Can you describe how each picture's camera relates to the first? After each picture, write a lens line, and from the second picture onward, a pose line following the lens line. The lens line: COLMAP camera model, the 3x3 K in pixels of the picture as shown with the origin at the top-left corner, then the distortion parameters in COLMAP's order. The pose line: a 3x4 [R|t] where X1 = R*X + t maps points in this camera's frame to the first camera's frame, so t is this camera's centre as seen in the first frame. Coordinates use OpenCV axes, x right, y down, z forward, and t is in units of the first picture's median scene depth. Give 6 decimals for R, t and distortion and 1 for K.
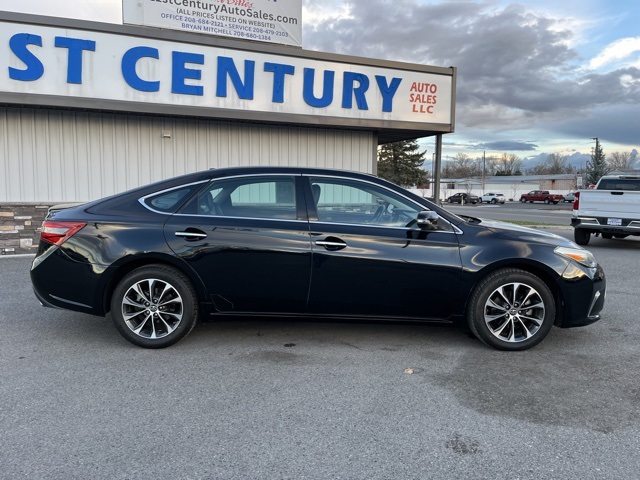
lens RADIAL K [[484.5, 0, 320.7], [0, 484.5, 236.8], [0, 0, 1]] dist [0.071298, -0.101784]
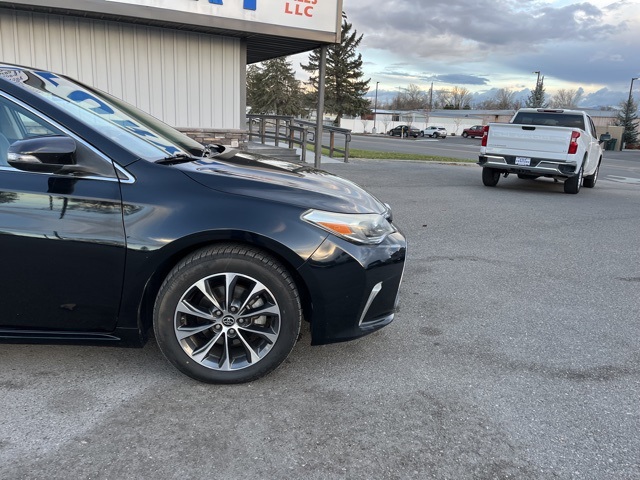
lens RADIAL K [[484.5, 0, 316.8], [0, 484.5, 236.1], [0, 0, 1]] dist [0.071298, -0.101784]
pose [[0.995404, 0.013900, 0.094750, 0.210580], [-0.027034, 0.989954, 0.138778, -0.013429], [-0.091869, -0.140701, 0.985780, 0.208194]]
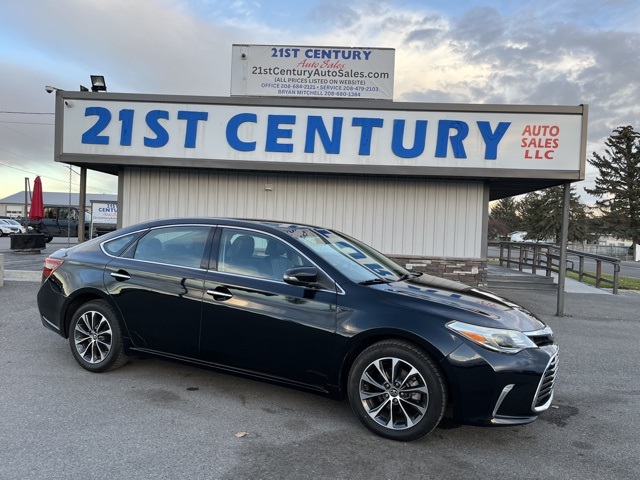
lens RADIAL K [[484.5, 0, 318.2], [0, 484.5, 240.2], [0, 0, 1]] dist [0.071298, -0.101784]
pose [[0.898767, 0.035656, -0.436974, 0.303772], [-0.076057, 0.994256, -0.075304, -0.016865], [0.431779, 0.100915, 0.896316, 0.074164]]
